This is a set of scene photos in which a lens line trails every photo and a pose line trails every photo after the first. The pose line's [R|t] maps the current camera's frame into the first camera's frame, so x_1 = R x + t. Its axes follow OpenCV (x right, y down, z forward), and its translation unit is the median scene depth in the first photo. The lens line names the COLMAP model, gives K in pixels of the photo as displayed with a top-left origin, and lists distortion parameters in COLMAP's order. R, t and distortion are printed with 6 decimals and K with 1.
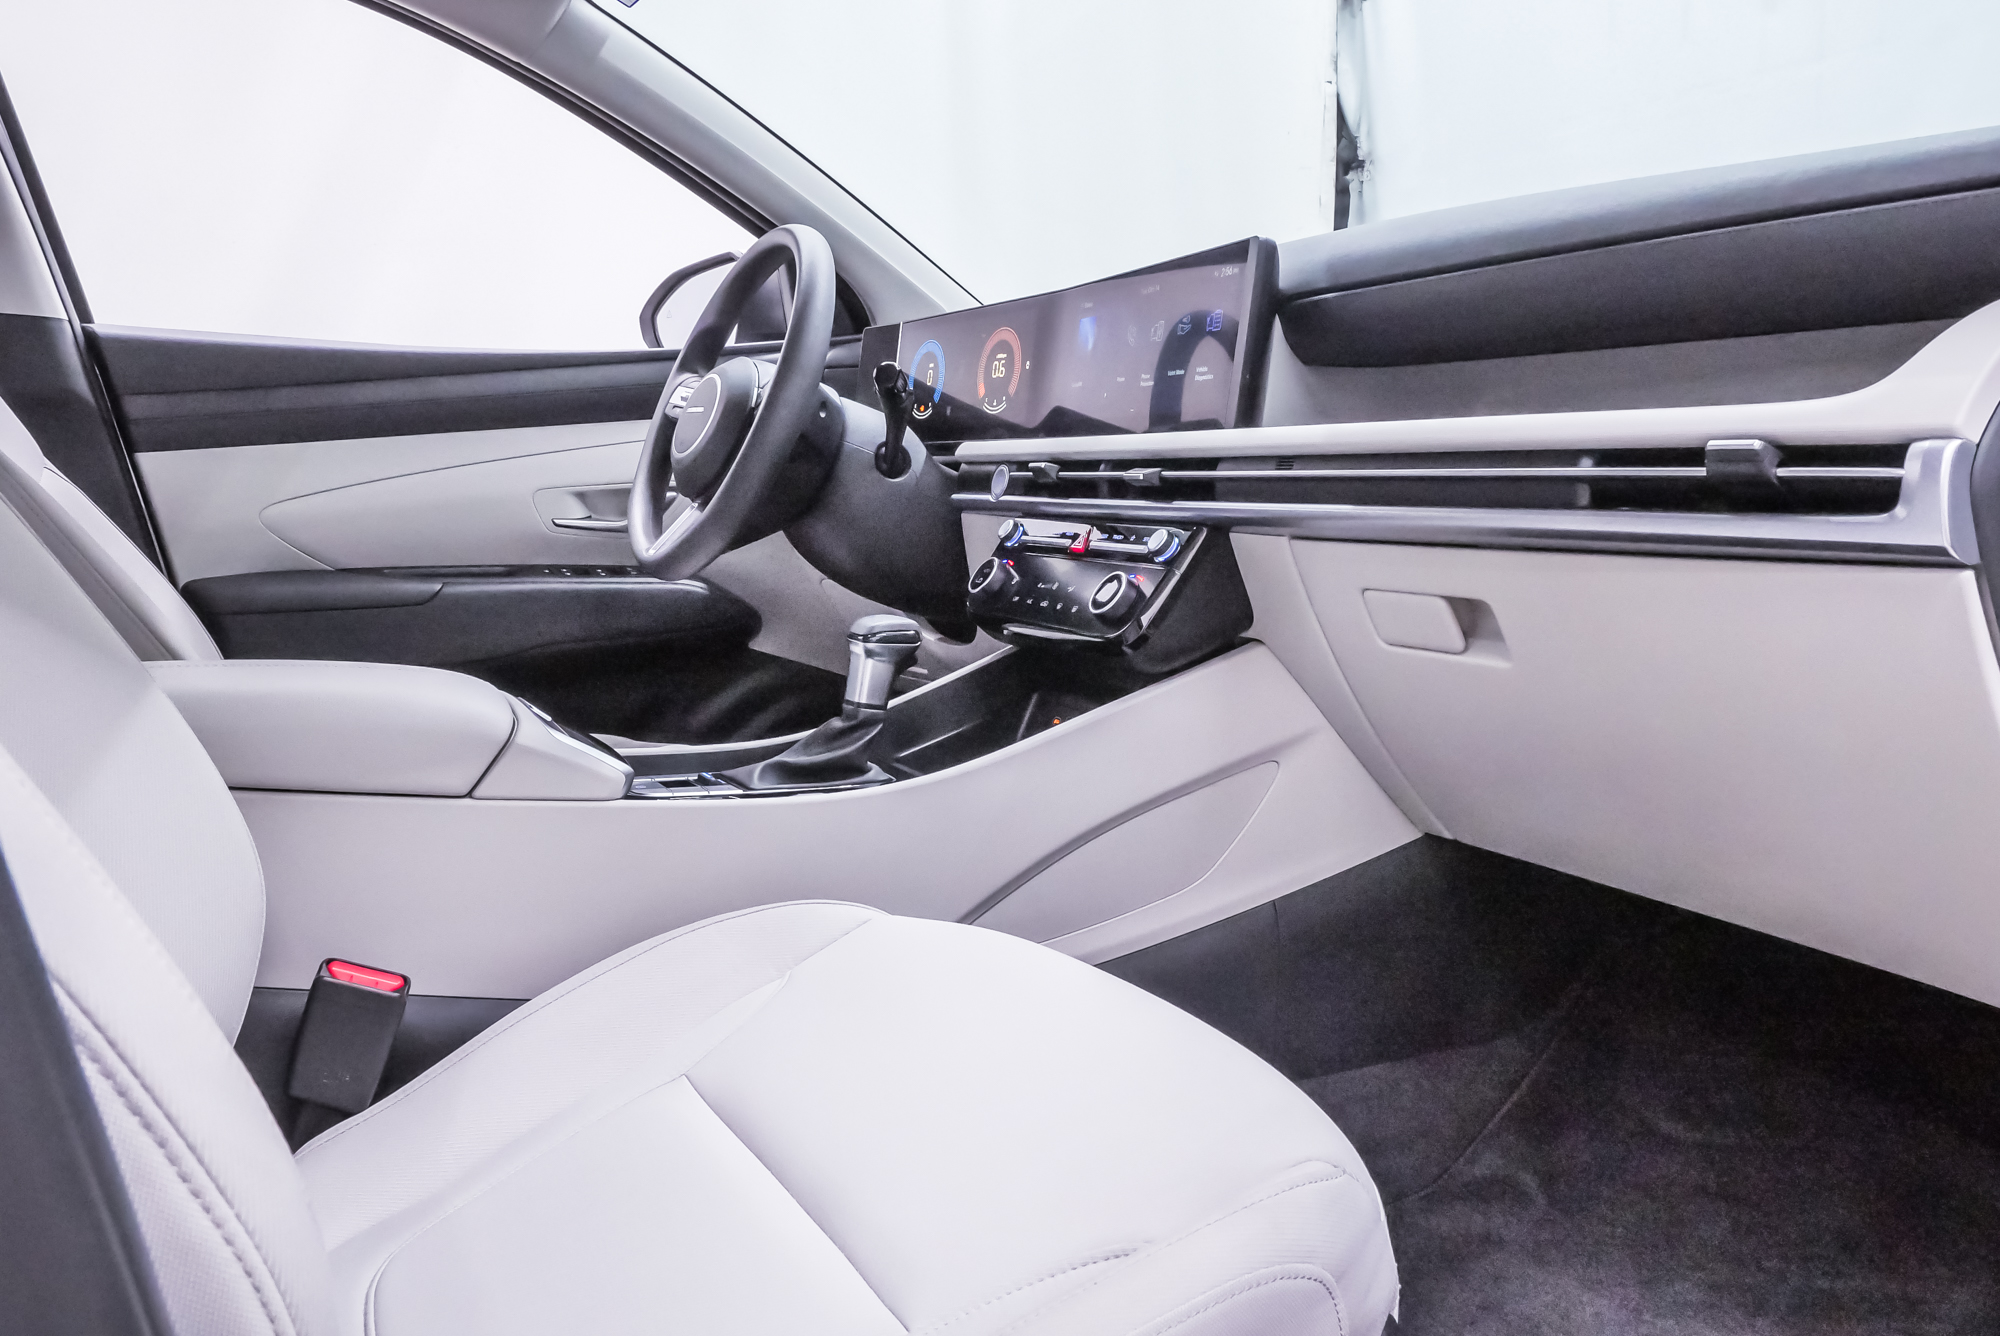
lens RADIAL K [[1448.2, 0, 1000.0], [0, 1448.2, 668.0], [0, 0, 1]] dist [-0.039150, 0.003396]
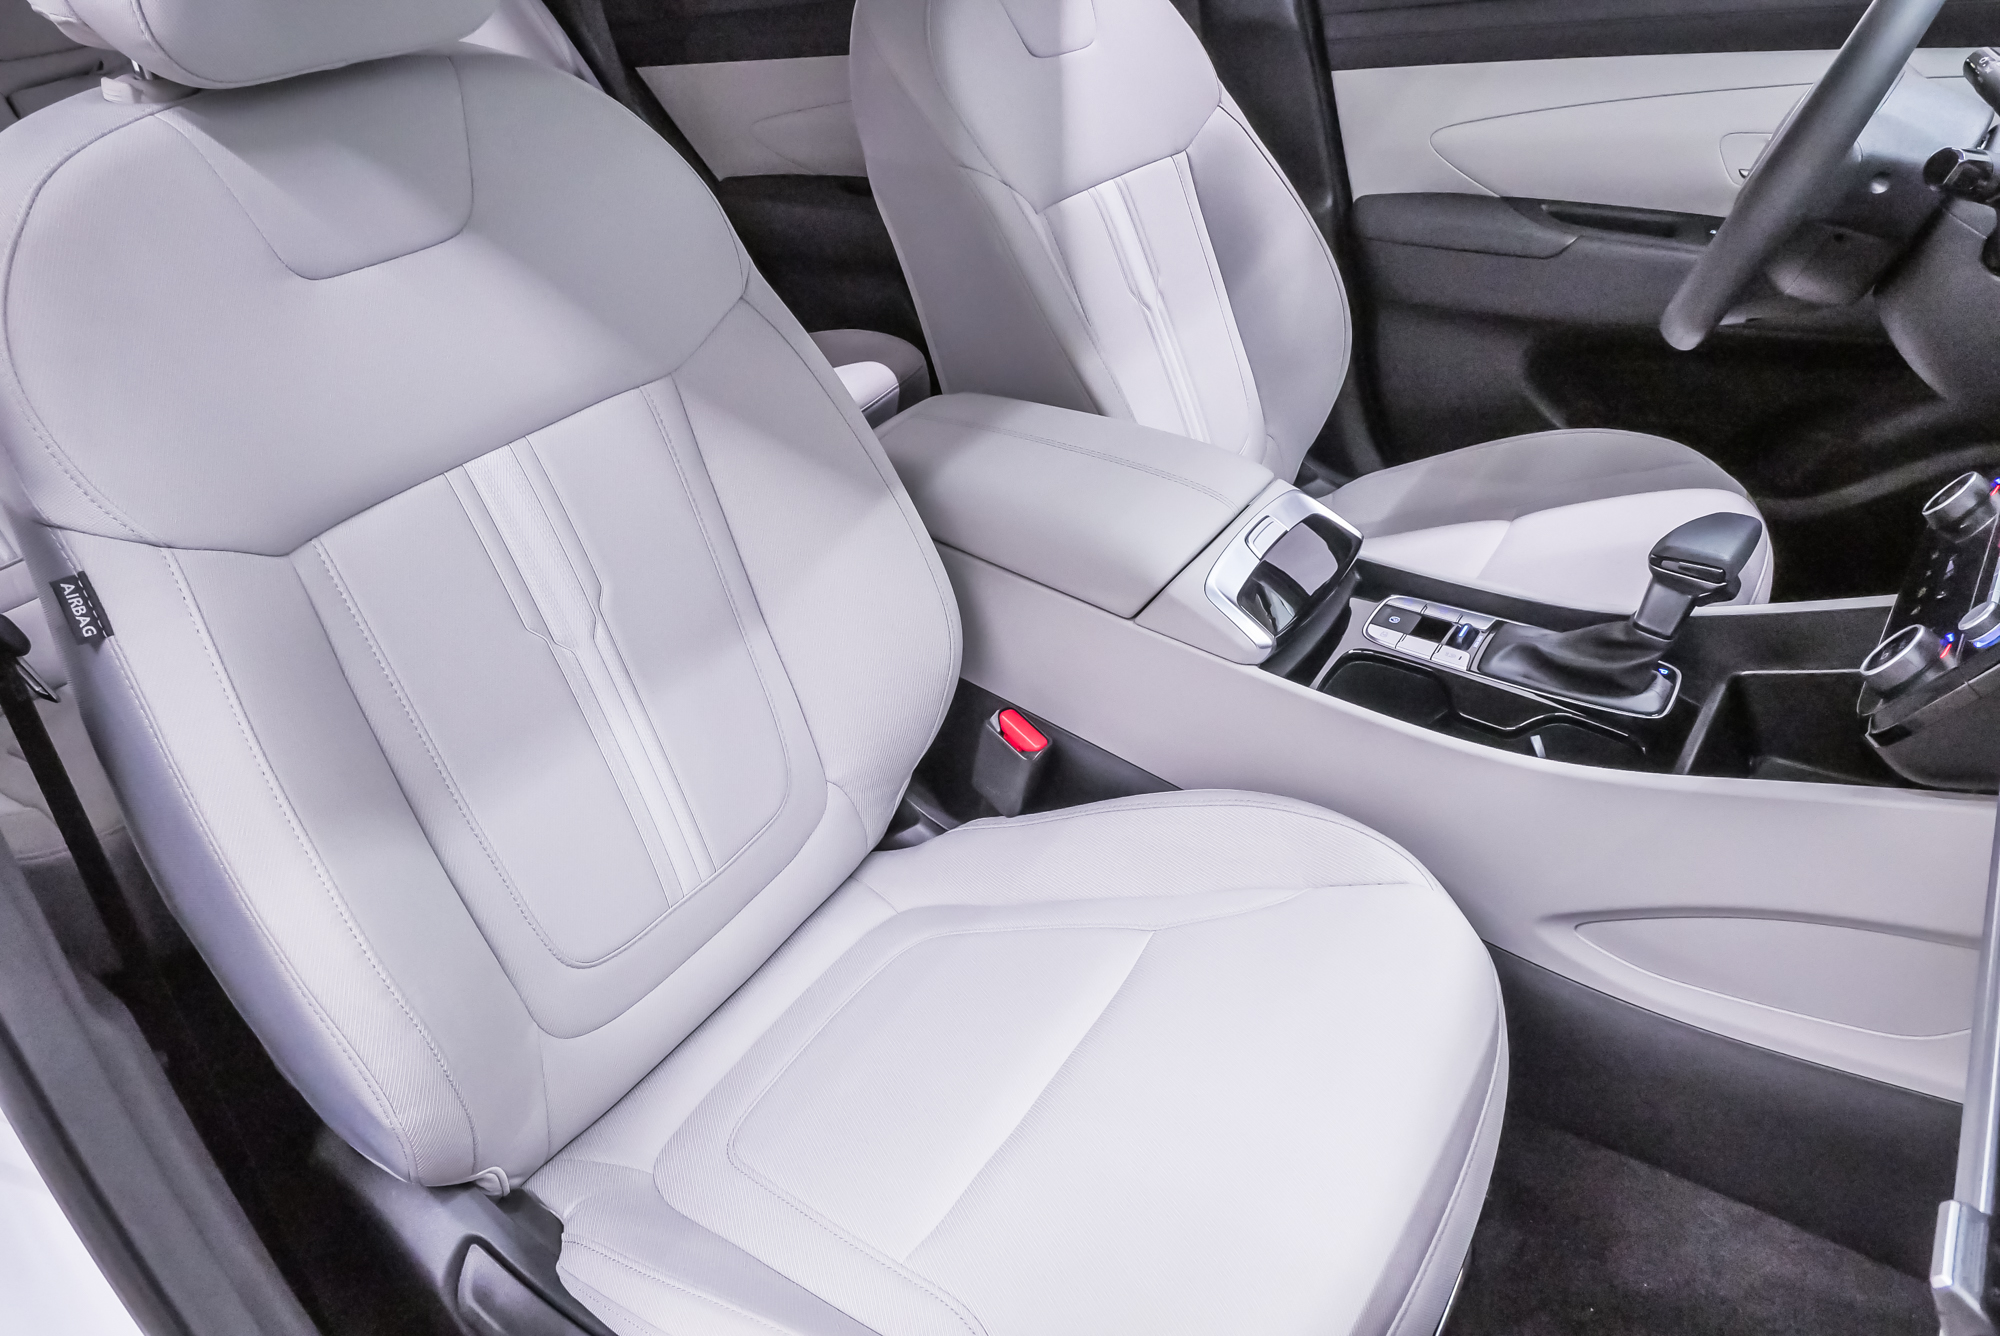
lens RADIAL K [[1448.2, 0, 1000.0], [0, 1448.2, 668.0], [0, 0, 1]] dist [-0.039150, 0.003396]
pose [[0.484609, 0.433133, -0.759967, 0.370157], [-0.061272, 0.883475, 0.464453, -0.315974], [0.872583, -0.178514, 0.454679, 0.286618]]
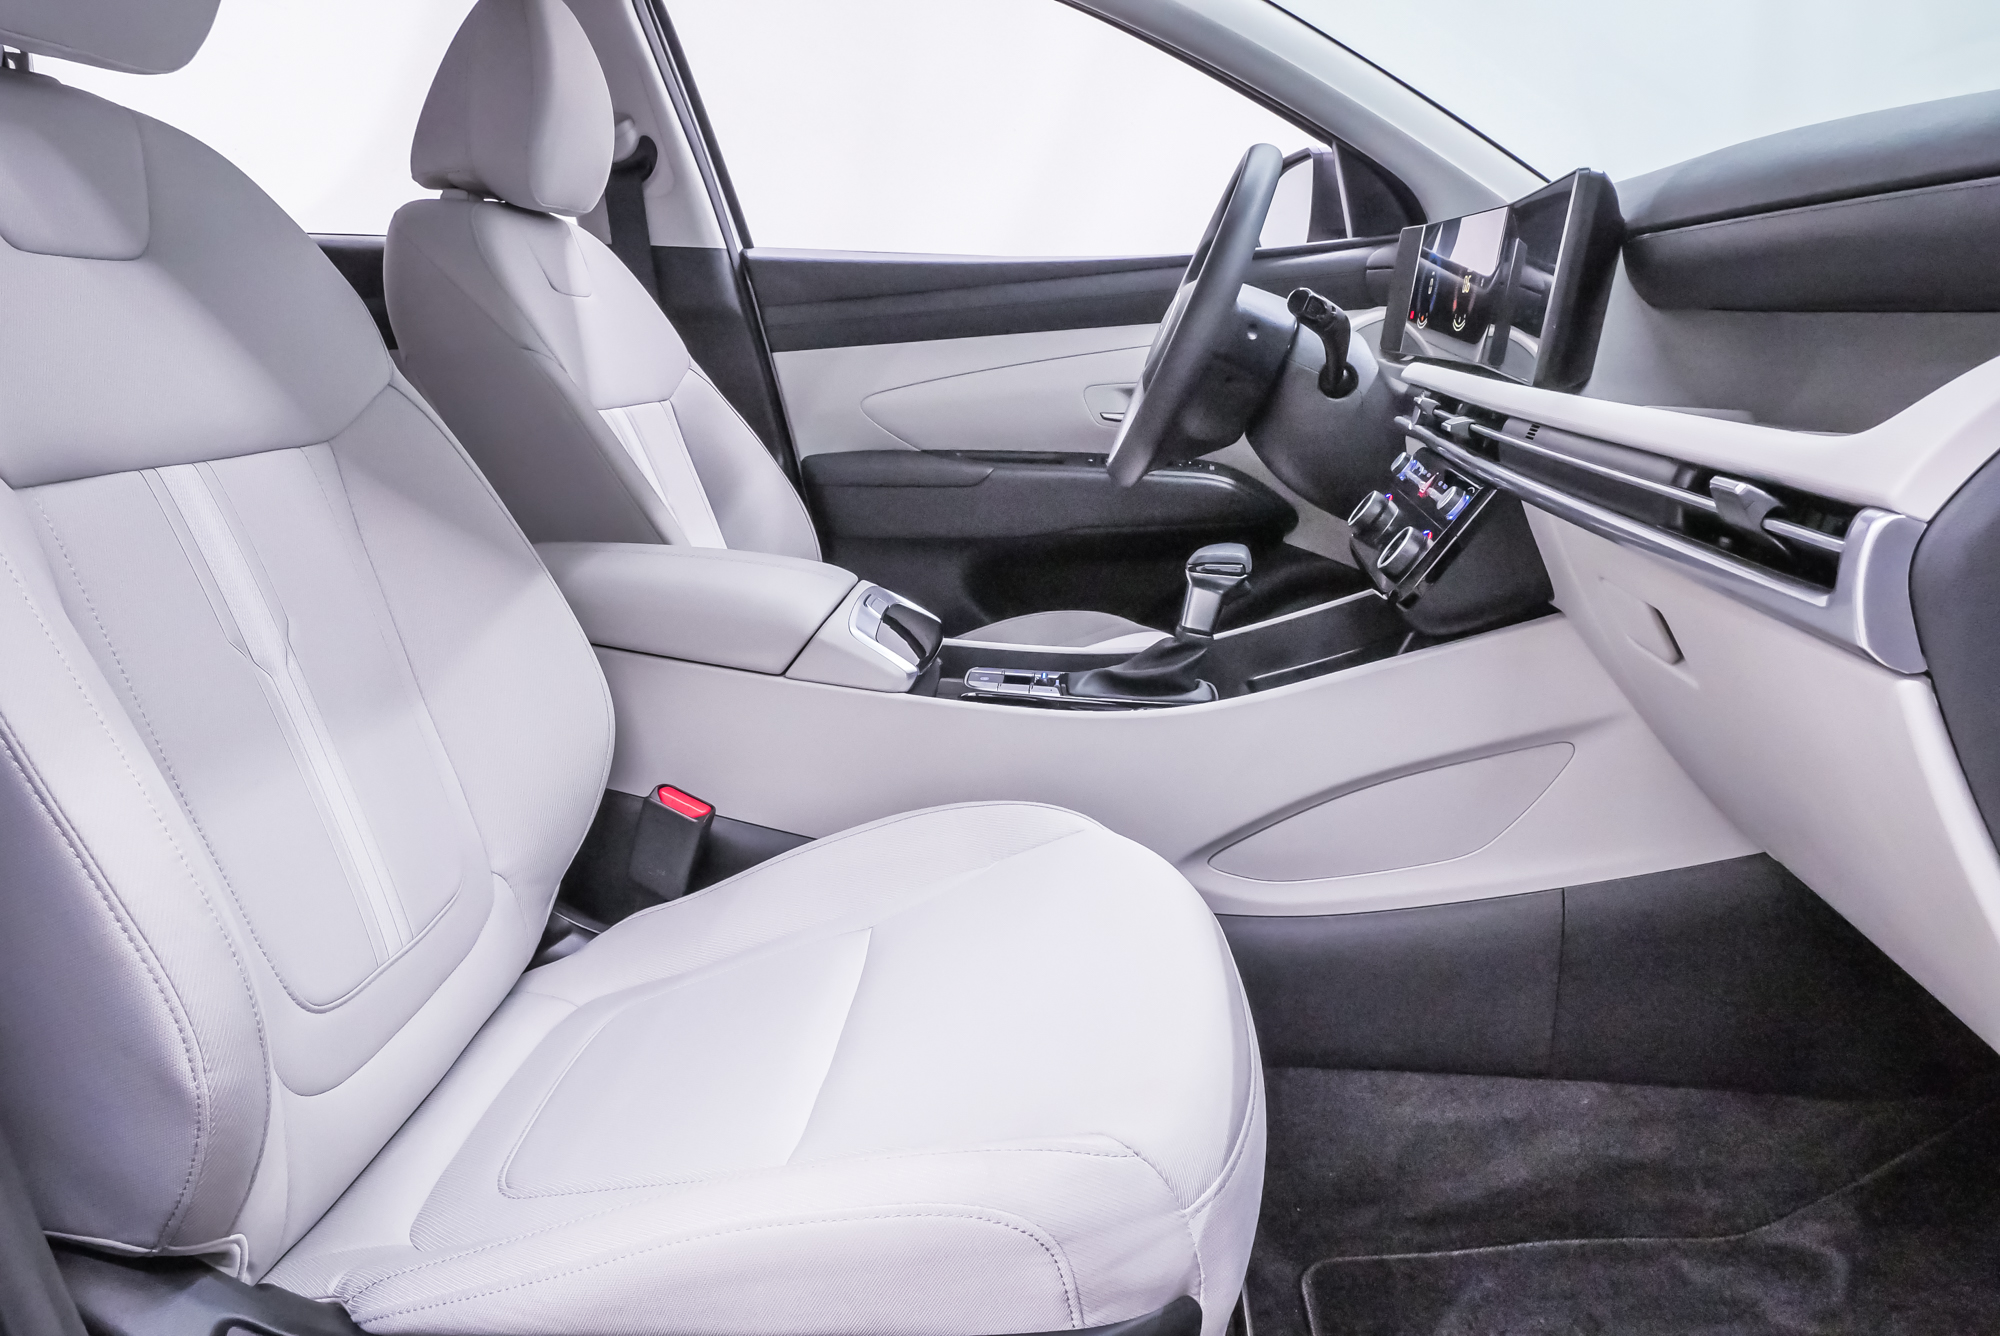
lens RADIAL K [[1443.4, 0, 1014.9], [0, 1443.4, 634.3], [0, 0, 1]] dist [-0.030534, 0.002445]
pose [[0.844171, 0.119871, -0.522499, 0.353148], [-0.074251, 0.991430, 0.107490, -0.074976], [0.530906, -0.051944, 0.845837, 0.032813]]
